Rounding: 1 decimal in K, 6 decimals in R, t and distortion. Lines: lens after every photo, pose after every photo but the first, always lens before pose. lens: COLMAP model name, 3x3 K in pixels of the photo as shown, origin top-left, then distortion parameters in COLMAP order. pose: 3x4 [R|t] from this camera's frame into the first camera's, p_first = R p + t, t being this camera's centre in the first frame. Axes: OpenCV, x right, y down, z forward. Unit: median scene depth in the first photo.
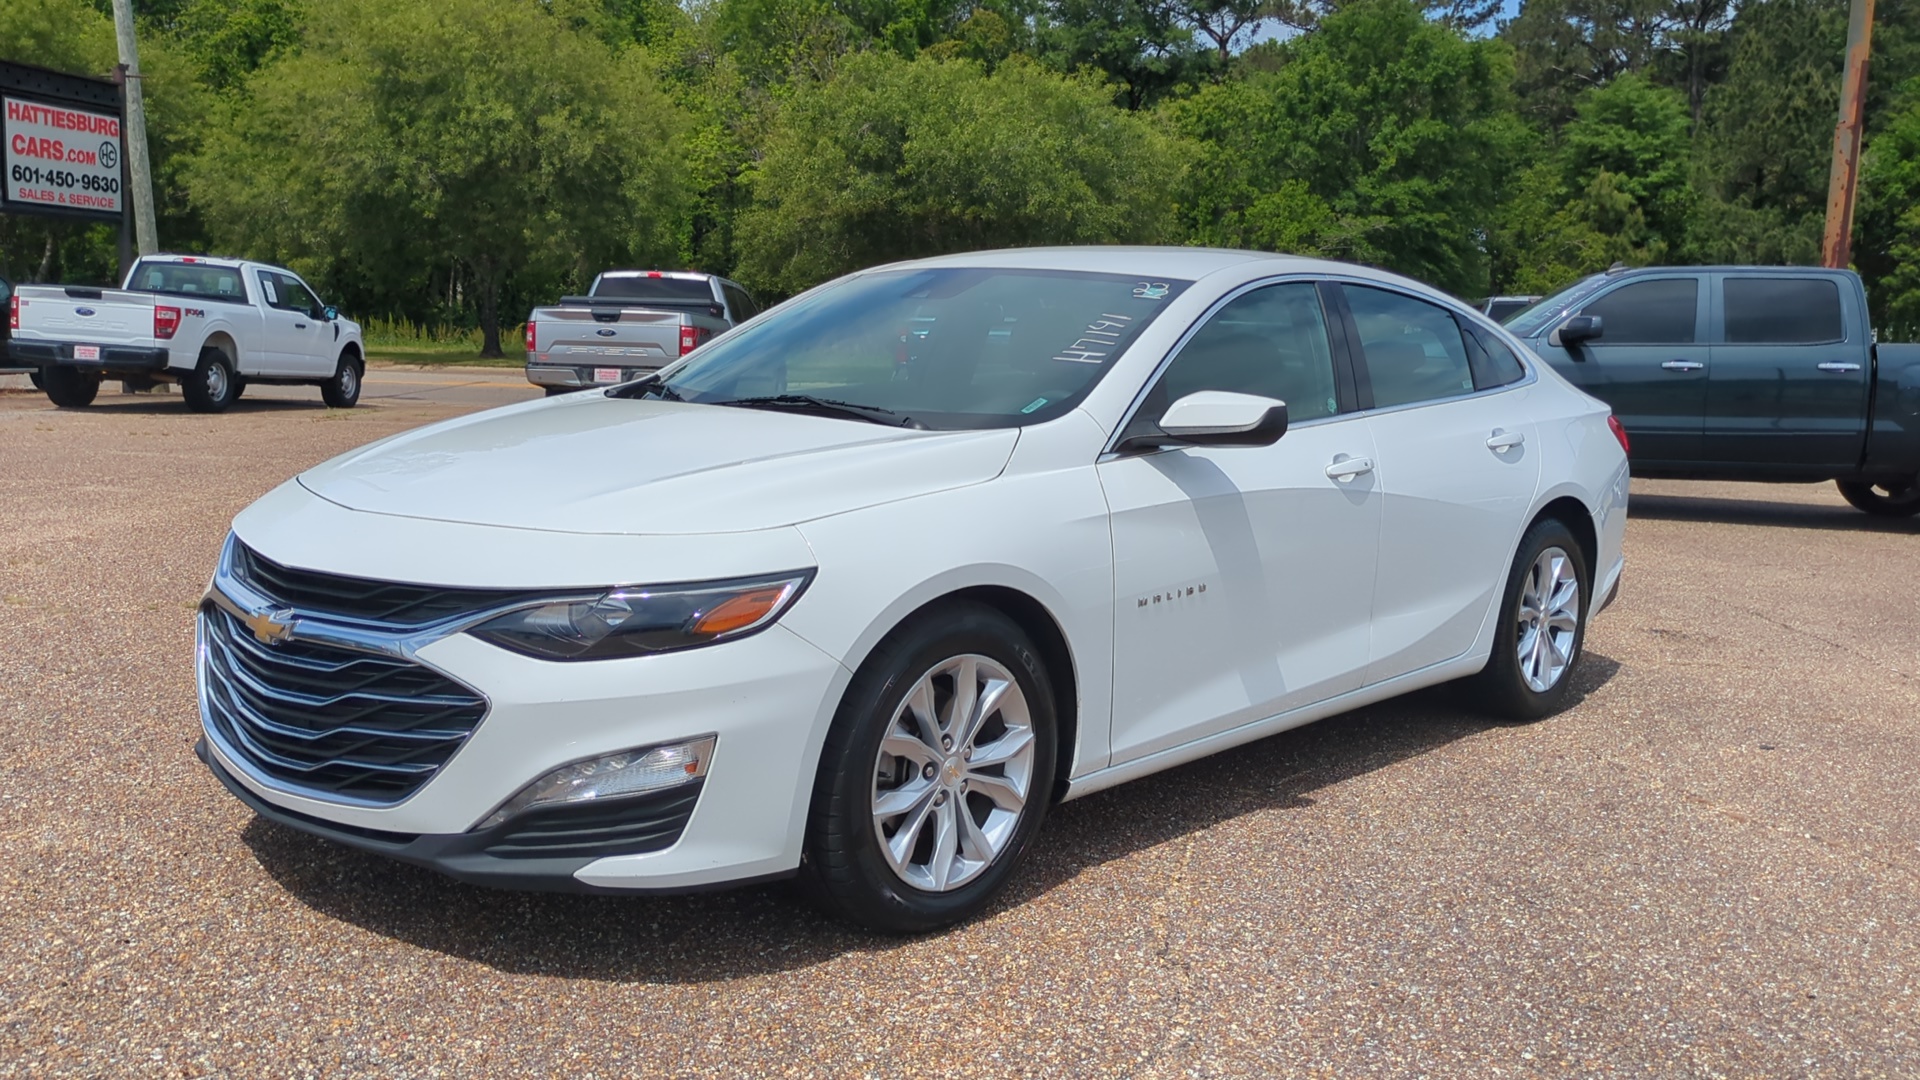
lens RADIAL K [[1662.5, 0, 962.4], [0, 1662.5, 532.3], [0, 0, 1]] dist [0.033537, -0.063829]
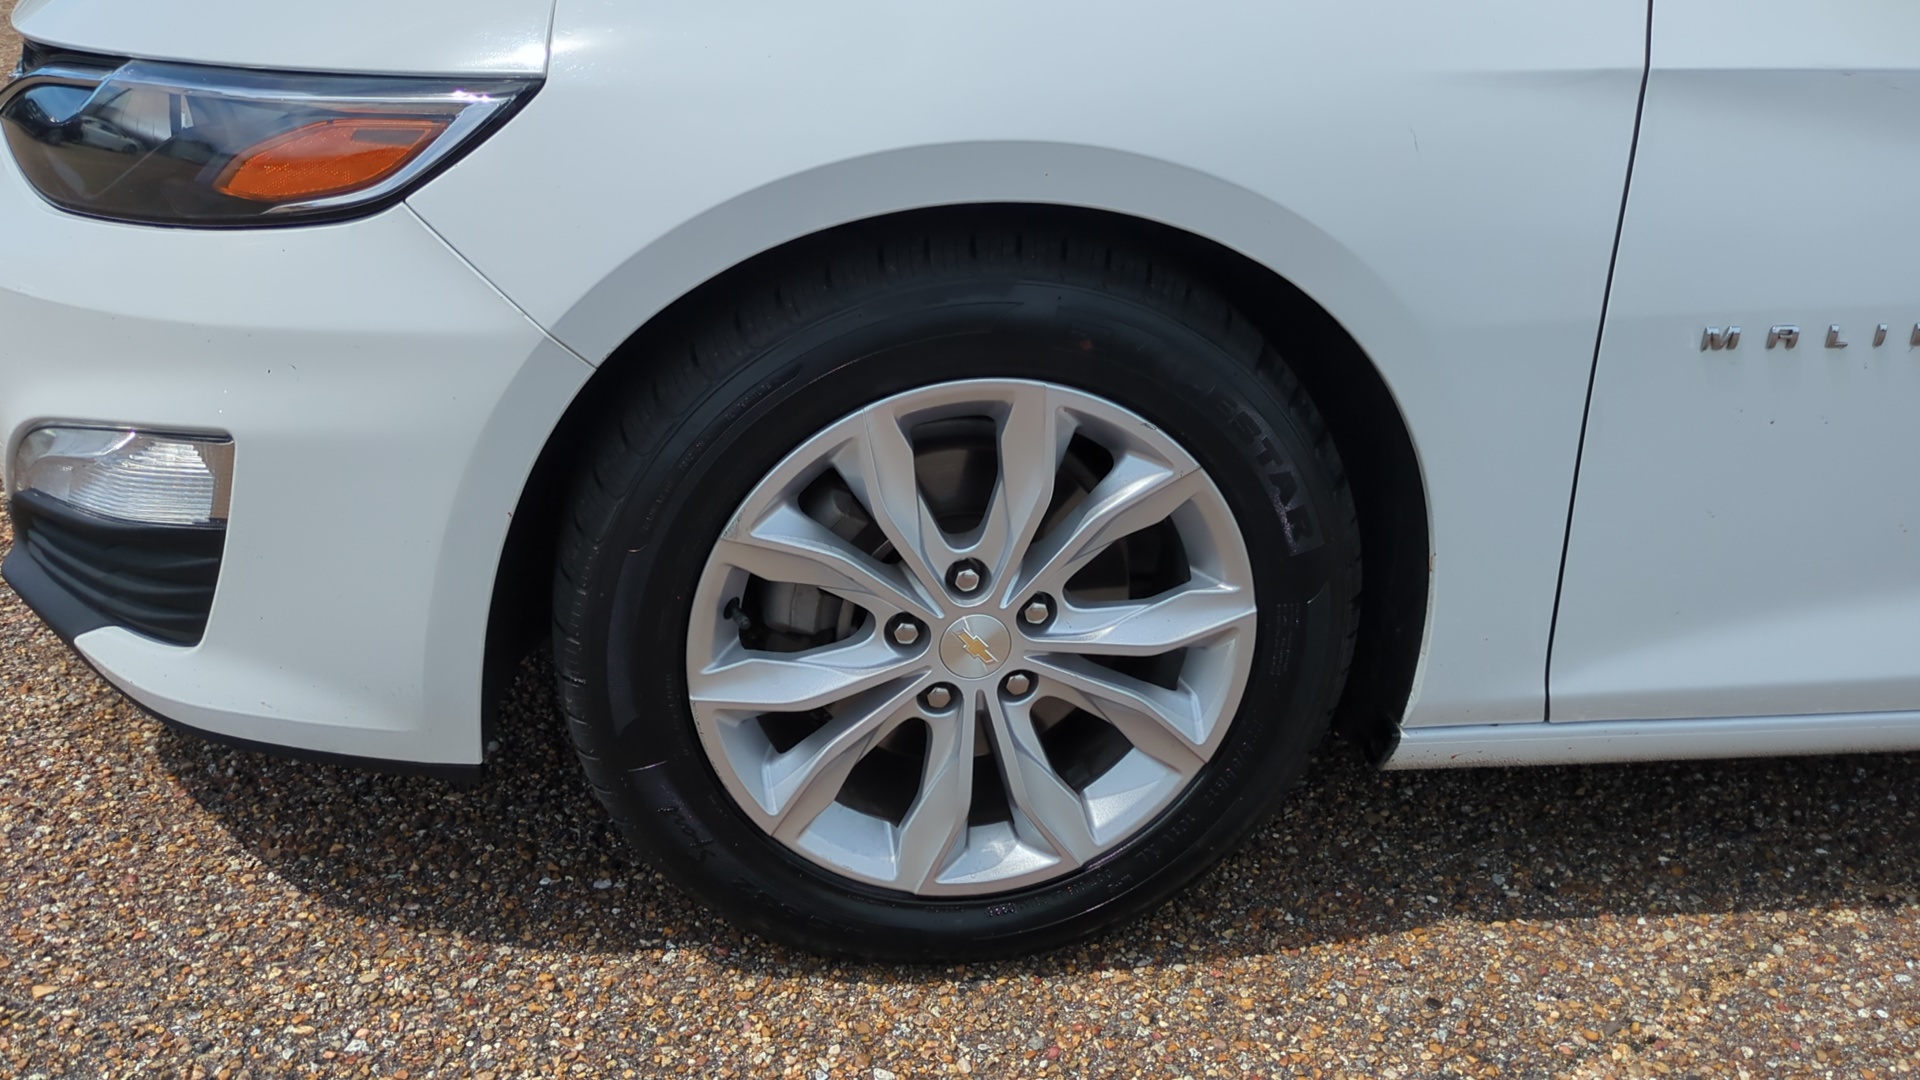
lens RADIAL K [[1662.5, 0, 962.4], [0, 1662.5, 532.3], [0, 0, 1]] dist [0.033537, -0.063829]
pose [[0.777064, 0.268428, -0.569314, 0.032885], [-0.123216, 0.951876, 0.280624, 0.000020], [0.617244, -0.147914, 0.772743, 0.101065]]
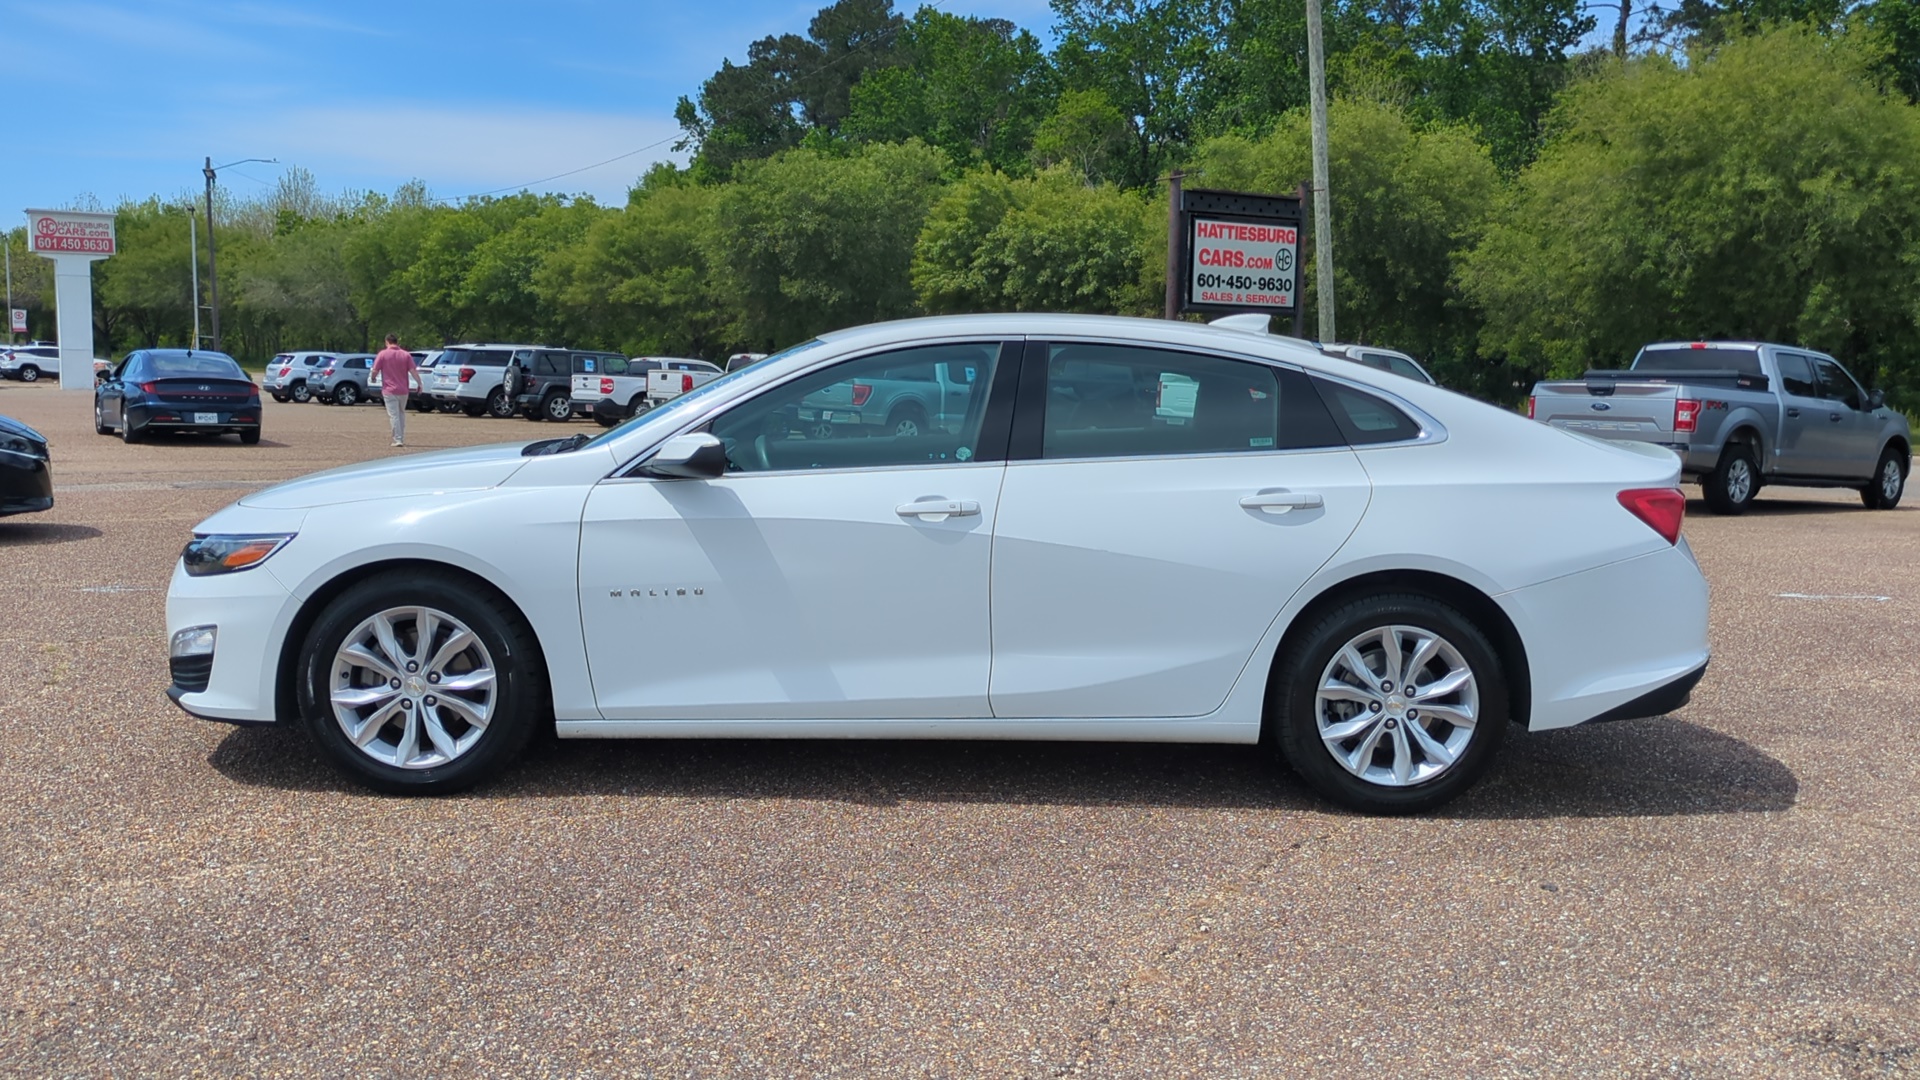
lens RADIAL K [[1662.5, 0, 962.4], [0, 1662.5, 532.3], [0, 0, 1]] dist [0.033537, -0.063829]
pose [[0.673617, 0.051980, -0.737250, 0.204665], [-0.088183, 0.996051, -0.010345, -0.002547], [0.733801, 0.071982, 0.675541, 0.053638]]
